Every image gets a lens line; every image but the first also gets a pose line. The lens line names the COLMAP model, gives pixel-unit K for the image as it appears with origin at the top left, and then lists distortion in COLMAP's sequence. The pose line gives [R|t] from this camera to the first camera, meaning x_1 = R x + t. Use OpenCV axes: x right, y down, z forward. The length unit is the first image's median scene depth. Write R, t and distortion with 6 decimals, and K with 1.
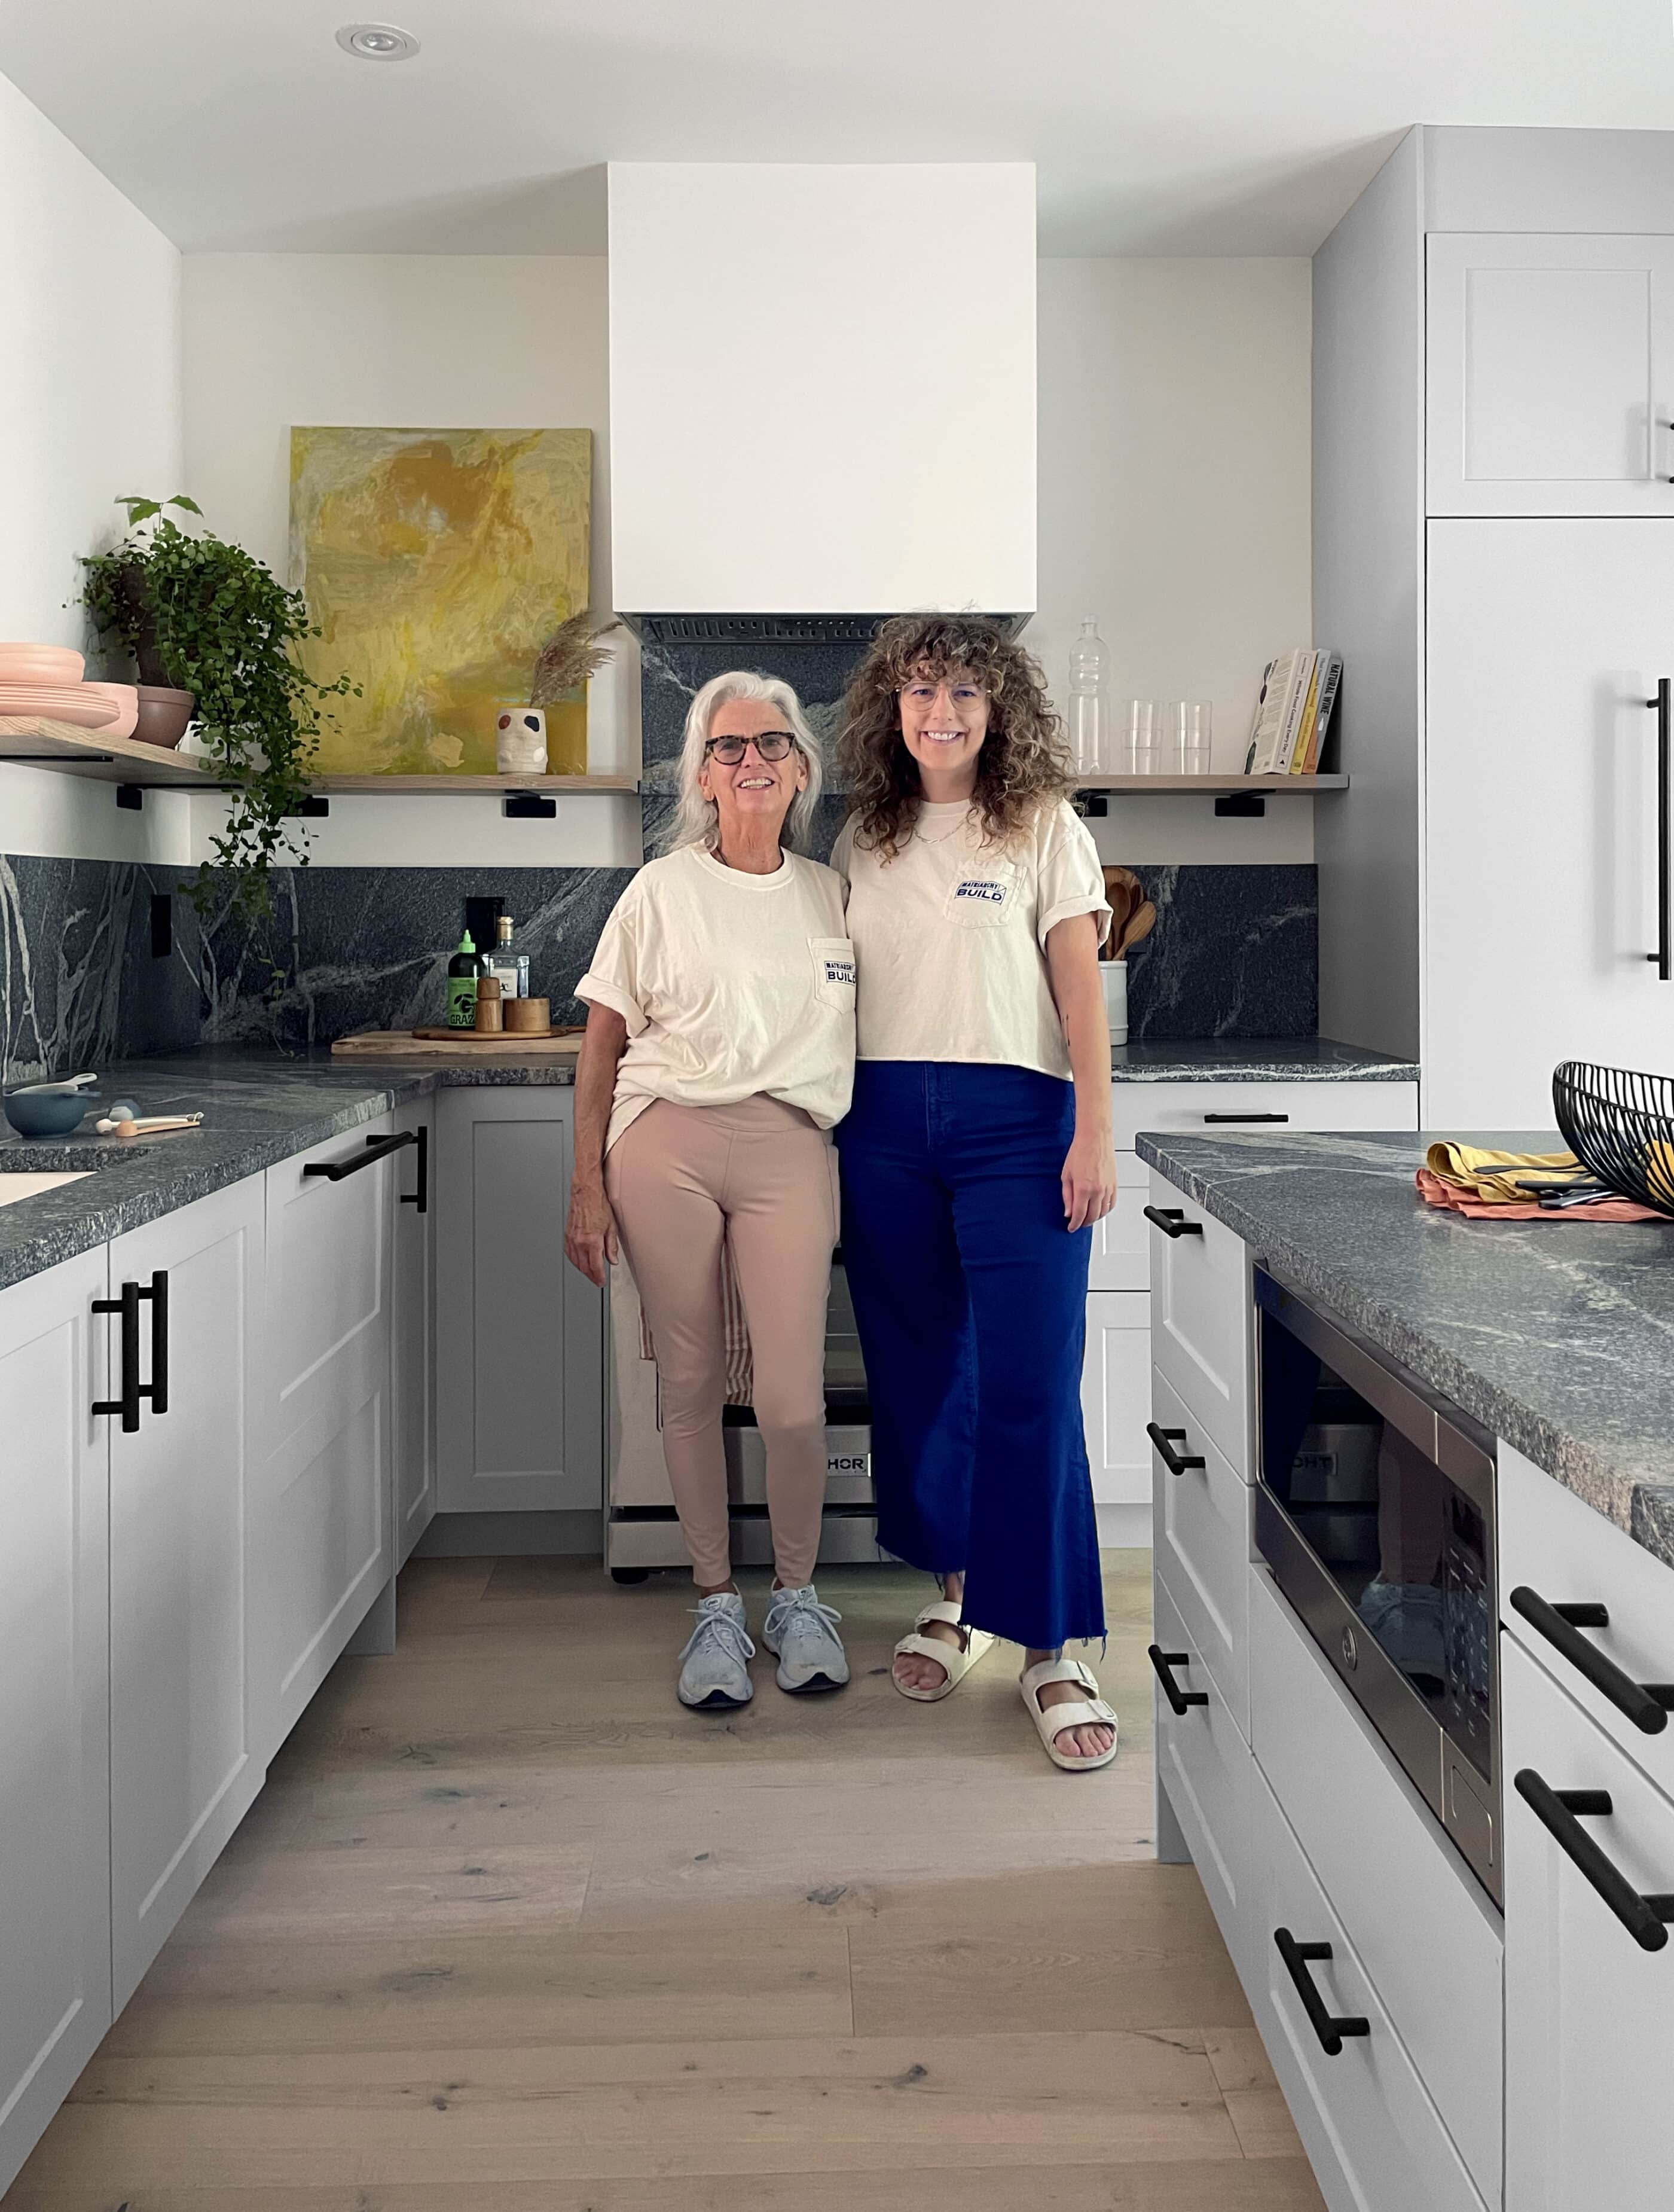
lens RADIAL K [[1602.2, 0, 786.3], [0, 1602.2, 876.0], [0, 0, 1]] dist [0.045409, -0.037233]
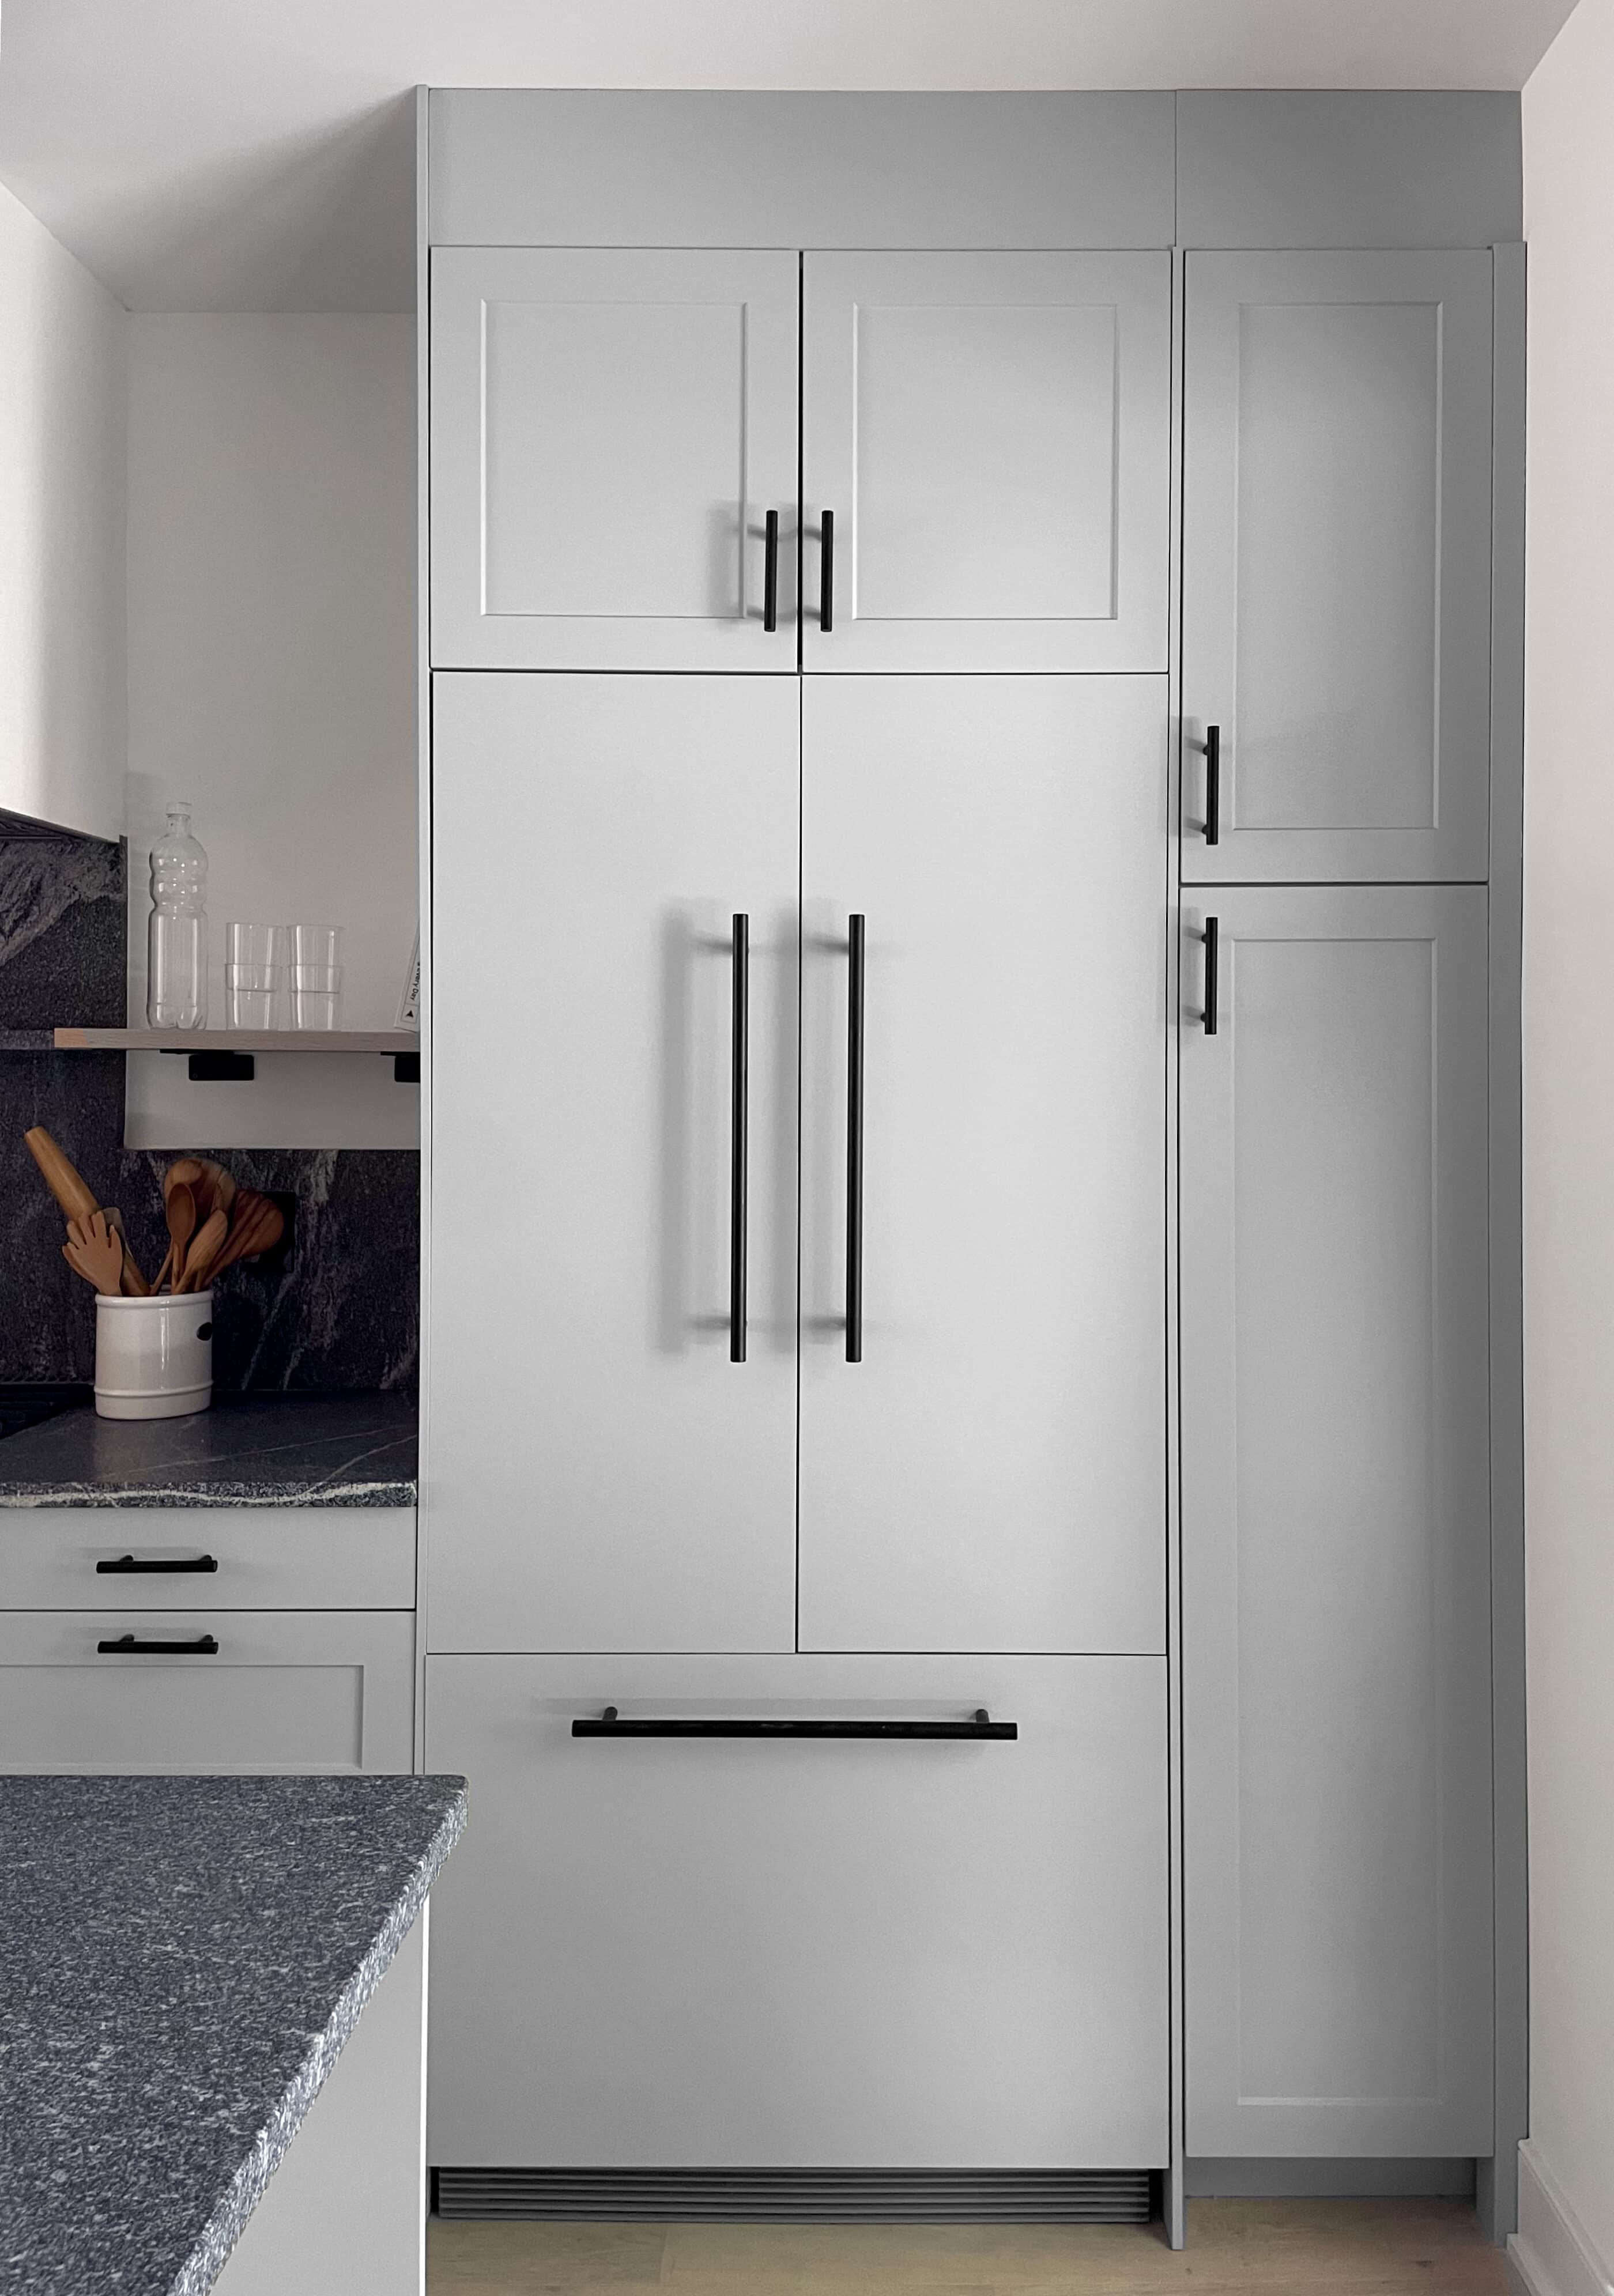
lens RADIAL K [[1480.3, 0, 1084.8], [0, 1480.3, 1003.0], [0, 0, 1]] dist [0.059169, 0.000423]
pose [[0.999980, 0.004902, -0.004071, 0.664883], [-0.004983, 0.999785, -0.020112, -0.069681], [0.003971, 0.020132, 0.999789, 0.368638]]
